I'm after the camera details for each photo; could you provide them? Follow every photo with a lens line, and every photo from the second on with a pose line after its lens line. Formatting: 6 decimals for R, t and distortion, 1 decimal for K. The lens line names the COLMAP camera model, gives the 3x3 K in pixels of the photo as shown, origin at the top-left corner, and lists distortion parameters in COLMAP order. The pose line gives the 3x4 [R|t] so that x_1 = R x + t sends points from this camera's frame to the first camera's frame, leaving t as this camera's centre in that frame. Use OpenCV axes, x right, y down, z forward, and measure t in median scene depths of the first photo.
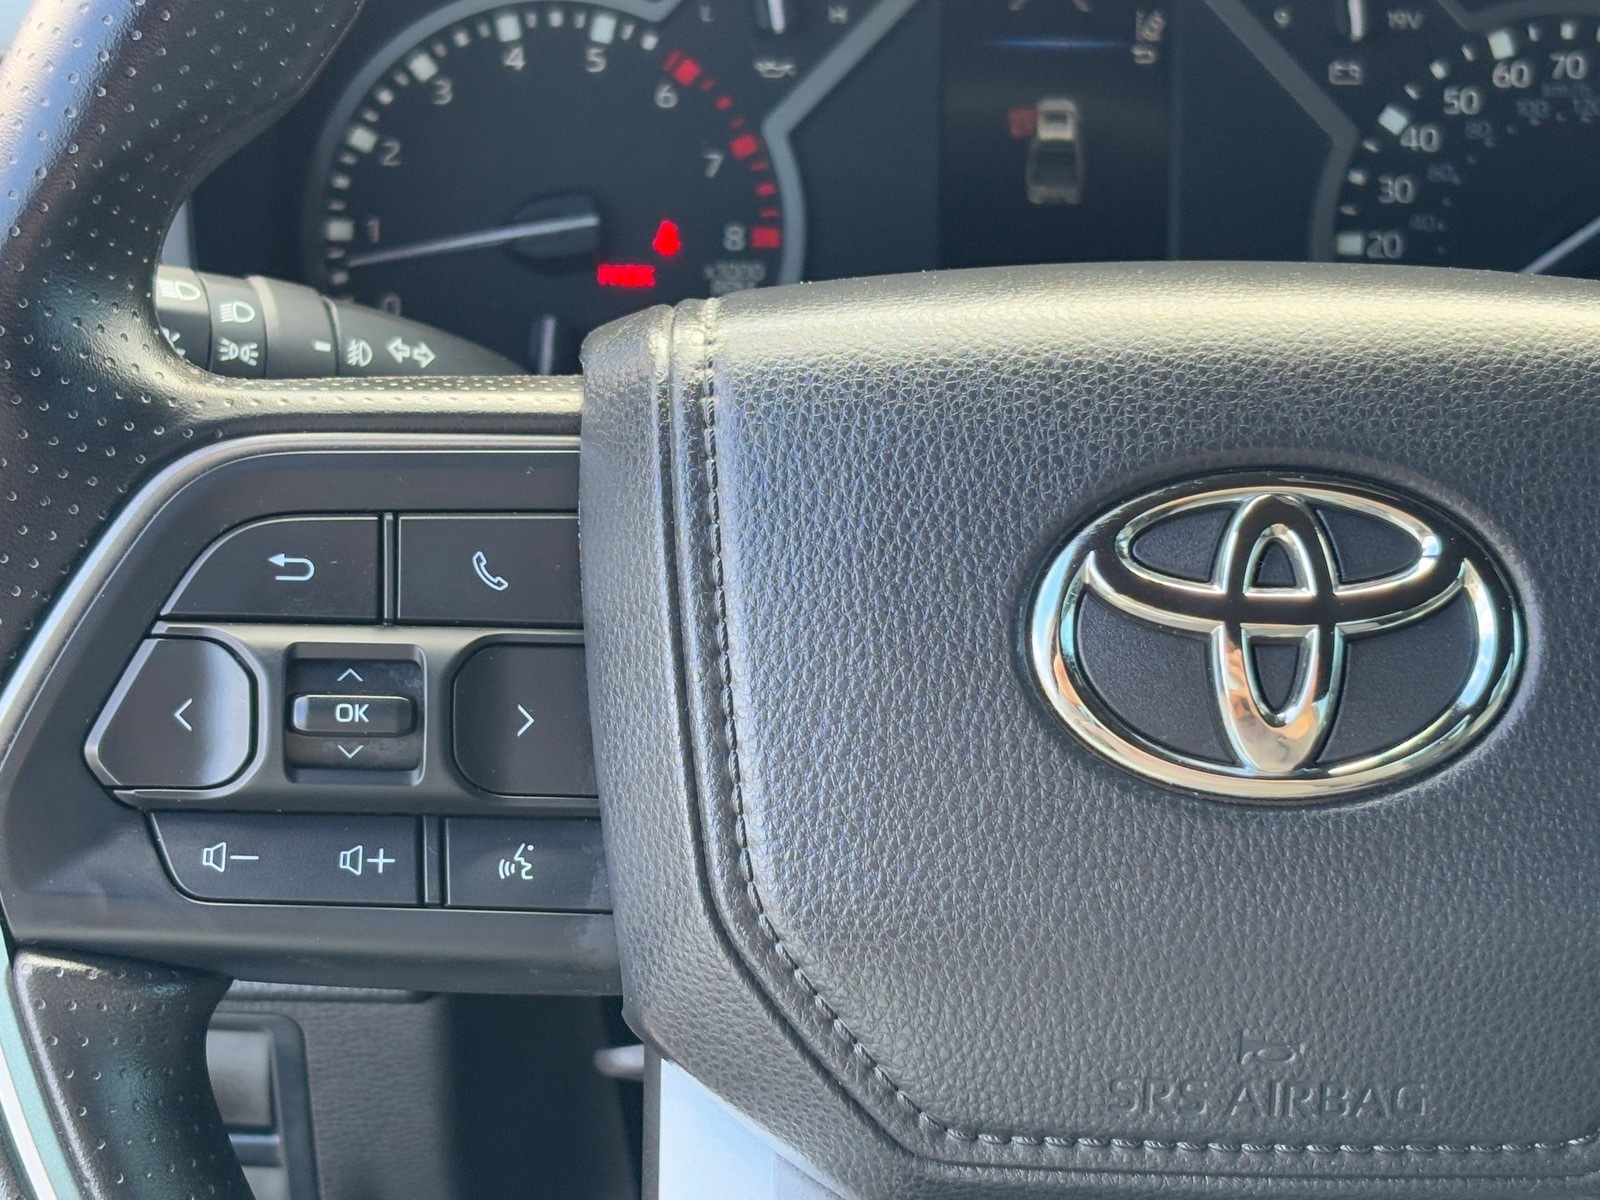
lens RADIAL K [[3218.9, 0, 753.9], [0, 3218.9, 634.6], [0, 0, 1]] dist [0.226927, -1.248969]
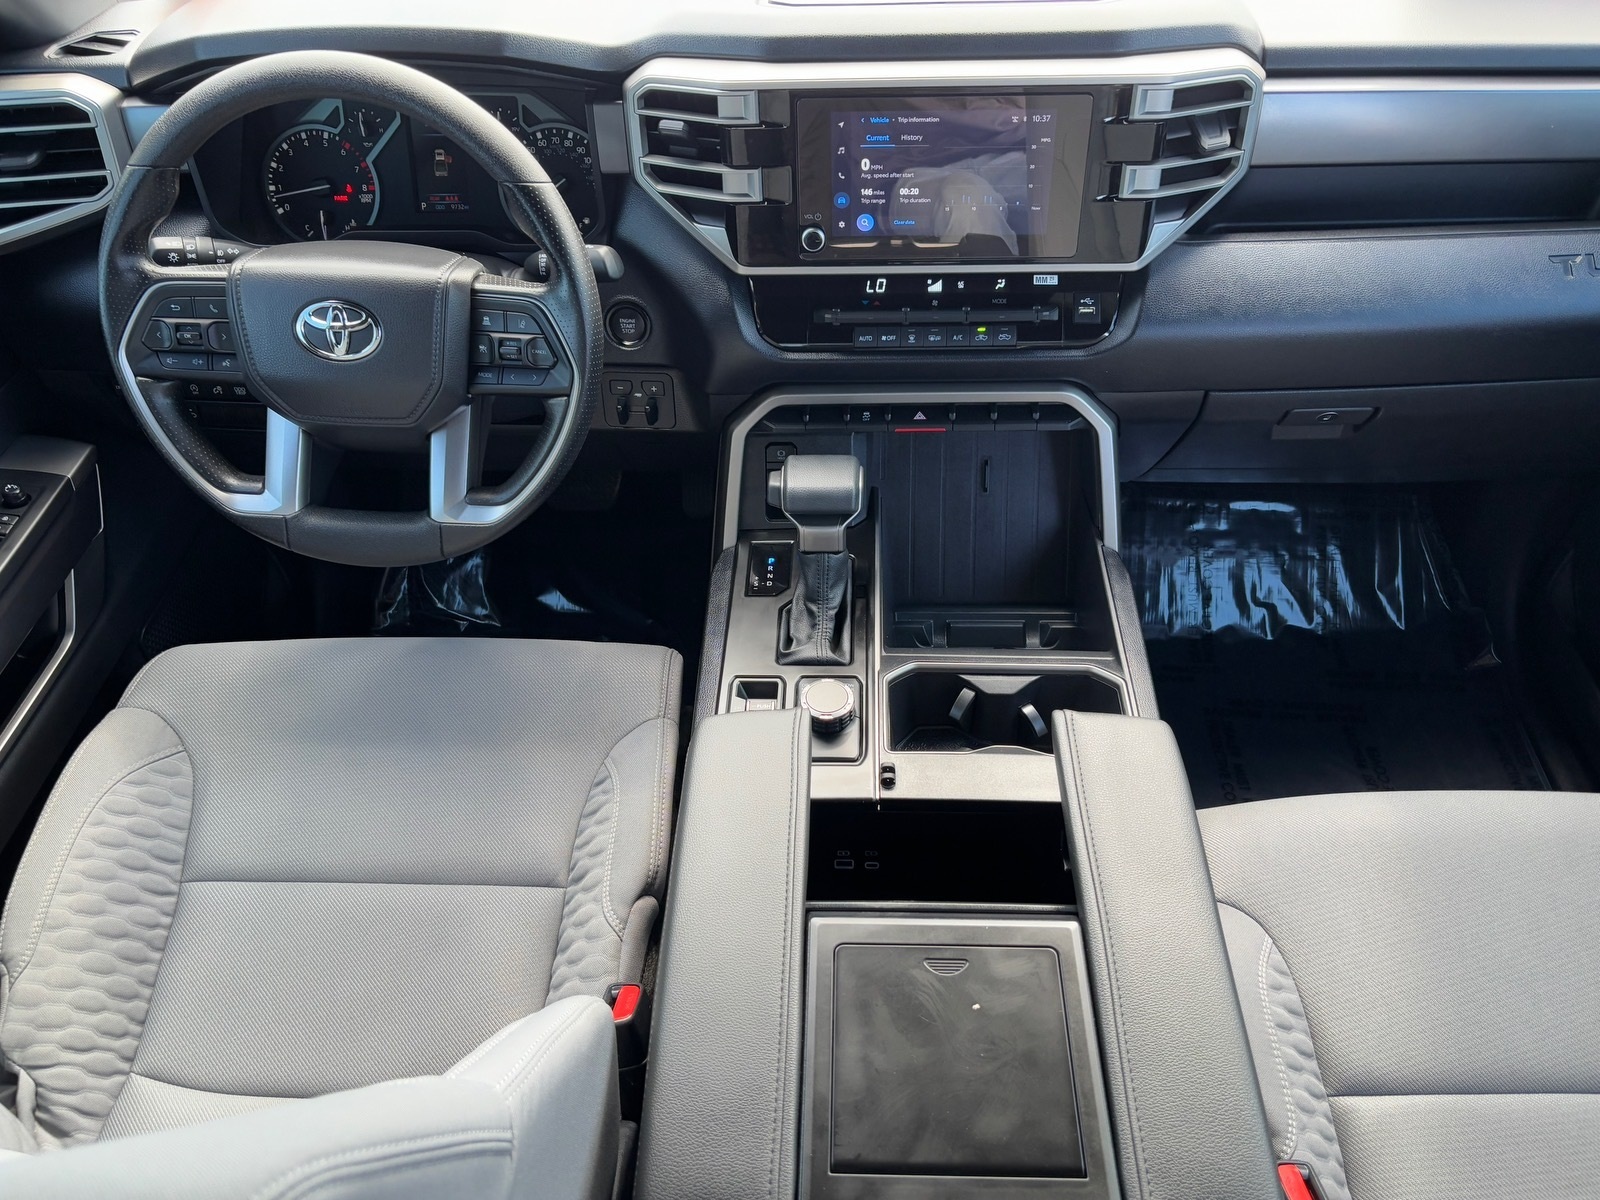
lens RADIAL K [[1222.5, 0, 807.4], [0, 1222.5, 615.8], [0, 0, 1]] dist [0.024806, -0.028692]
pose [[0.999227, -0.011749, -0.037508, 1.032209], [0.024787, 0.928961, 0.369348, -0.299142], [0.030504, -0.369992, 0.928534, -1.120485]]
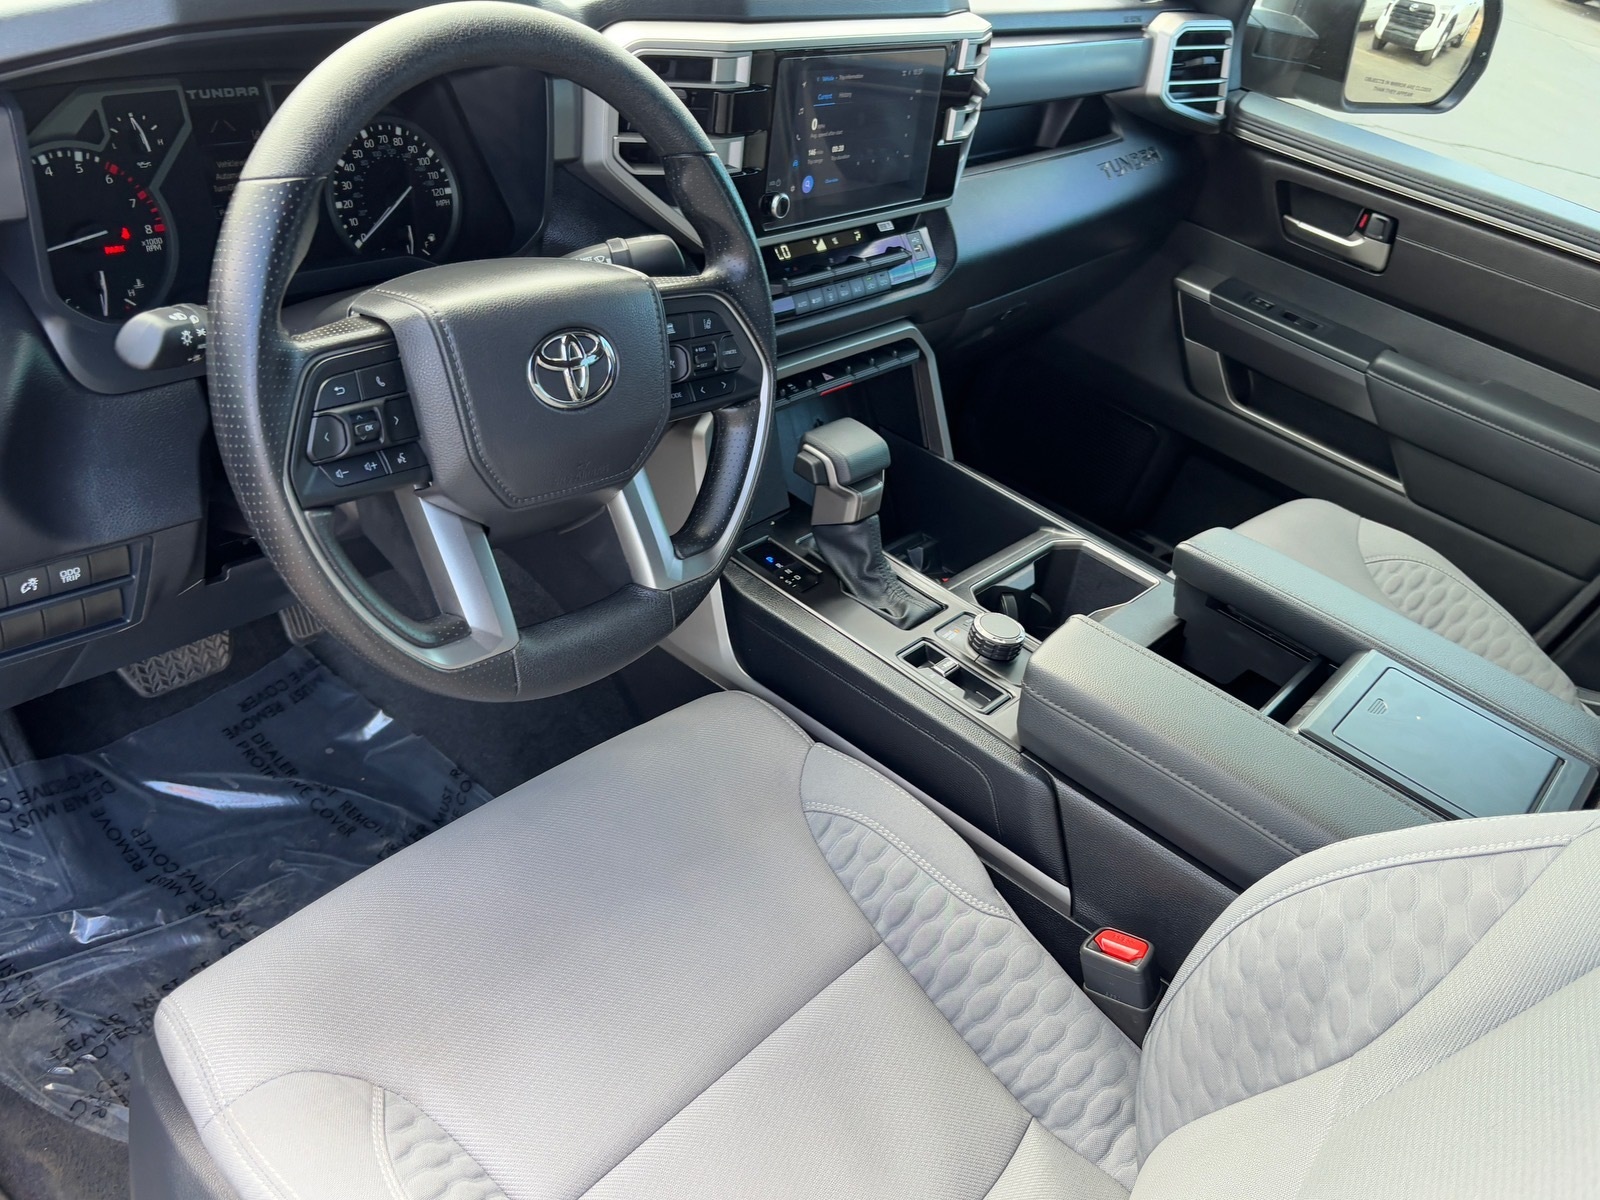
lens RADIAL K [[1352.4, 0, 807.9], [0, 1352.4, 627.3], [0, 0, 1]] dist [0.007564, -0.004678]
pose [[0.611243, -0.348865, 0.710405, -1.007704], [0.098201, 0.924102, 0.369313, -0.299976], [-0.785327, -0.155977, 0.599110, -0.338781]]
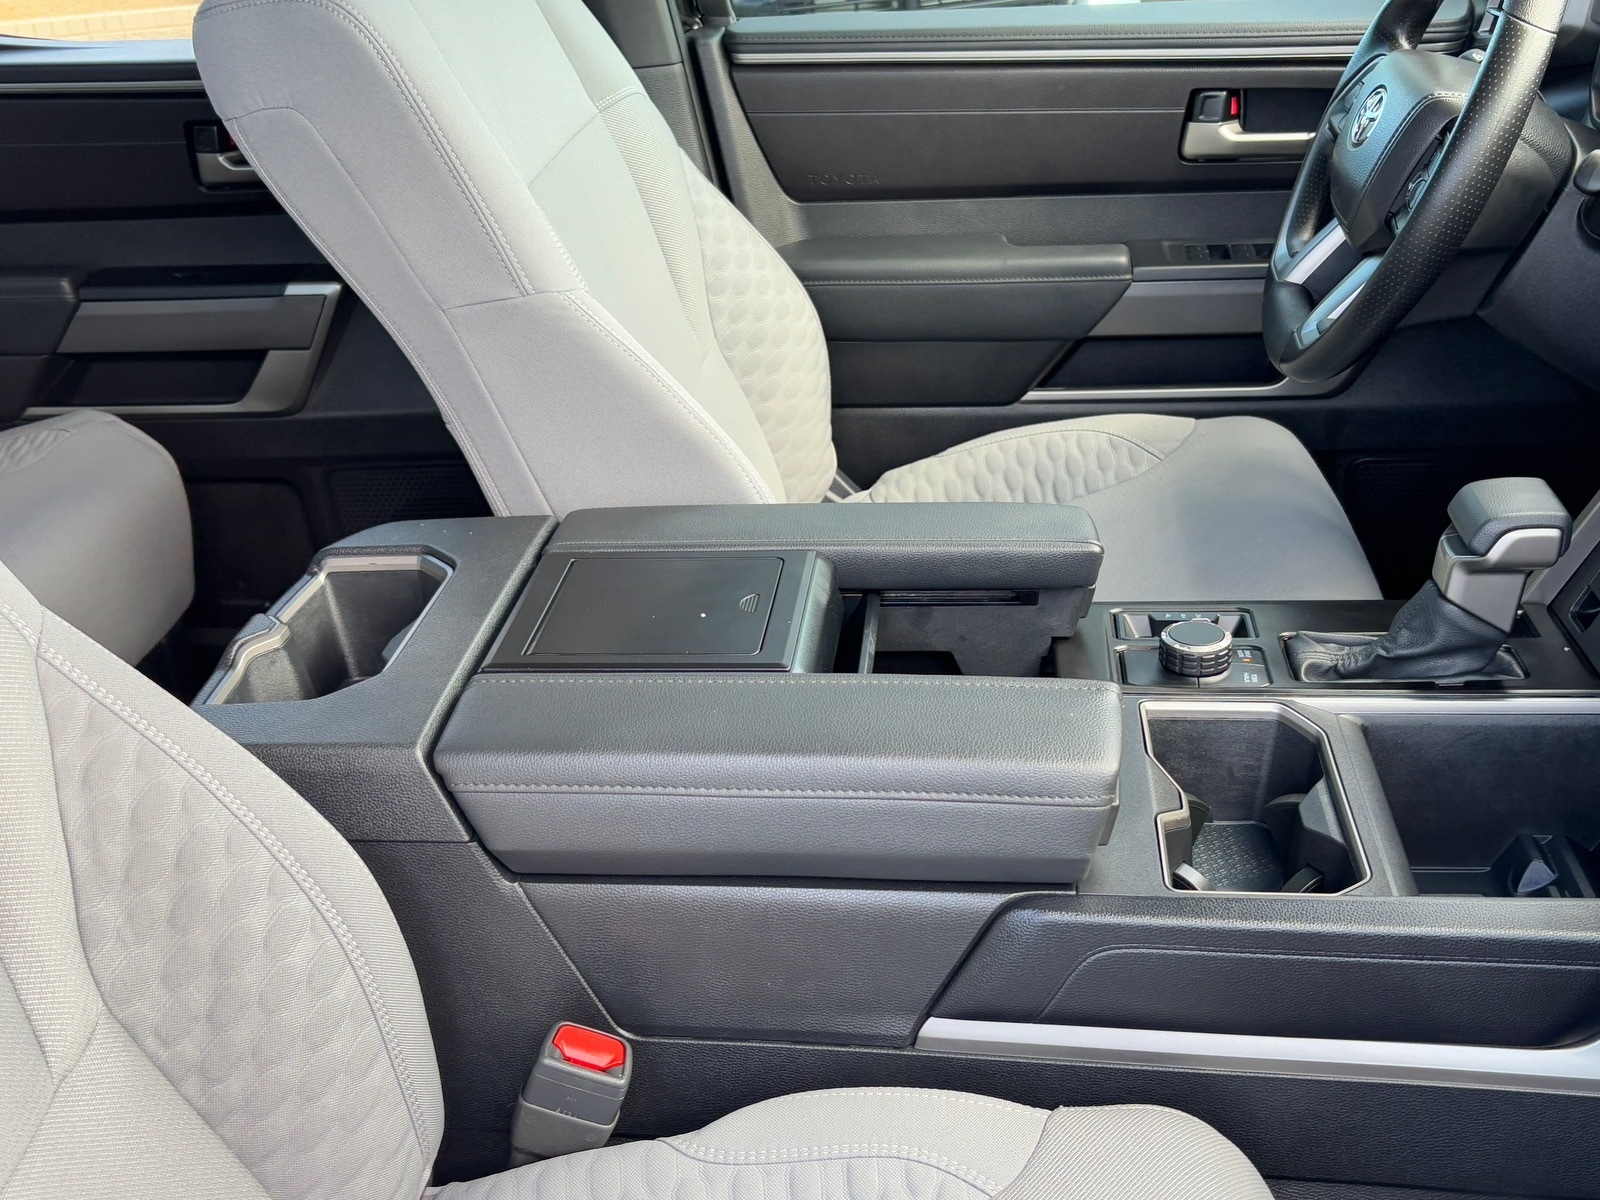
lens RADIAL K [[1748.9, 0, 799.4], [0, 1748.9, 616.4], [0, 0, 1]] dist [0.176406, -0.493930]
pose [[-0.085347, 0.435368, -0.896198, 3.286590], [-0.324175, 0.838405, 0.438164, -0.291059], [0.942139, 0.327921, 0.069580, 0.149530]]
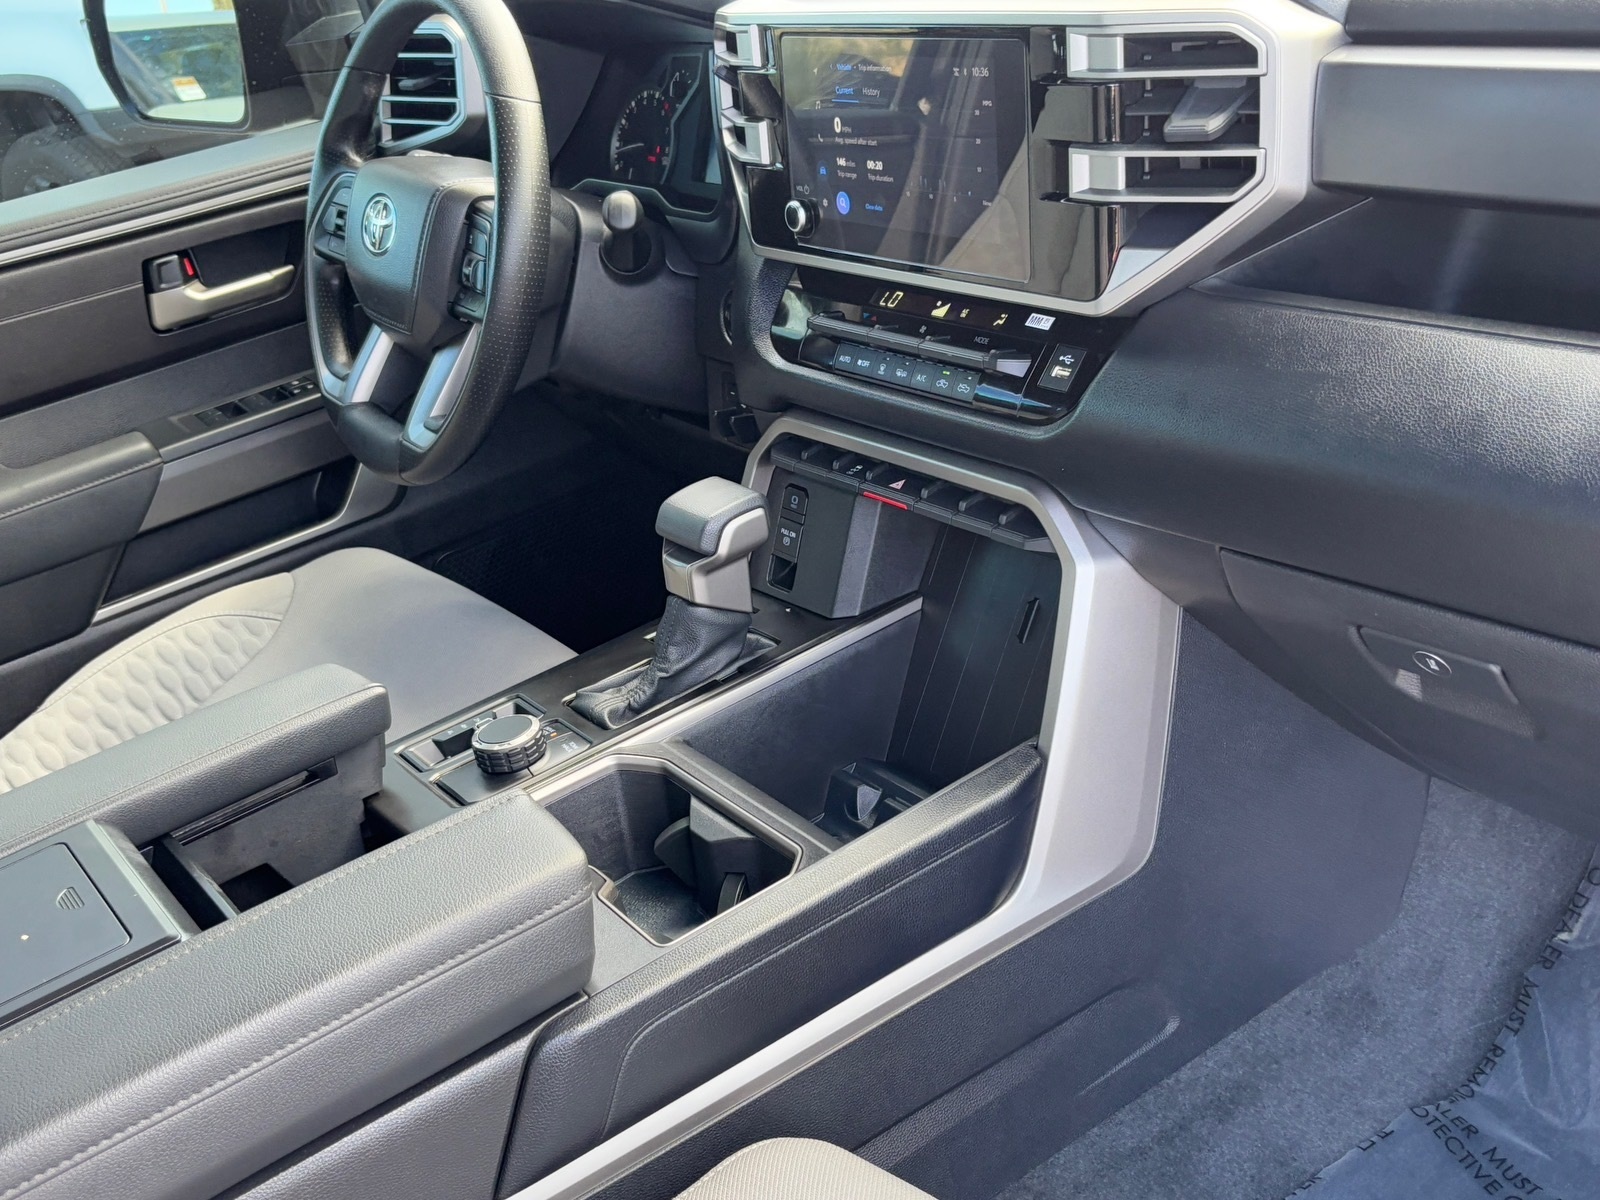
lens RADIAL K [[1748.9, 0, 799.4], [0, 1748.9, 616.4], [0, 0, 1]] dist [0.176406, -0.493930]
pose [[0.581750, 0.248293, -0.774544, 3.128073], [-0.122715, 0.968160, 0.218190, -0.101856], [0.804057, -0.031883, 0.593696, -0.273478]]
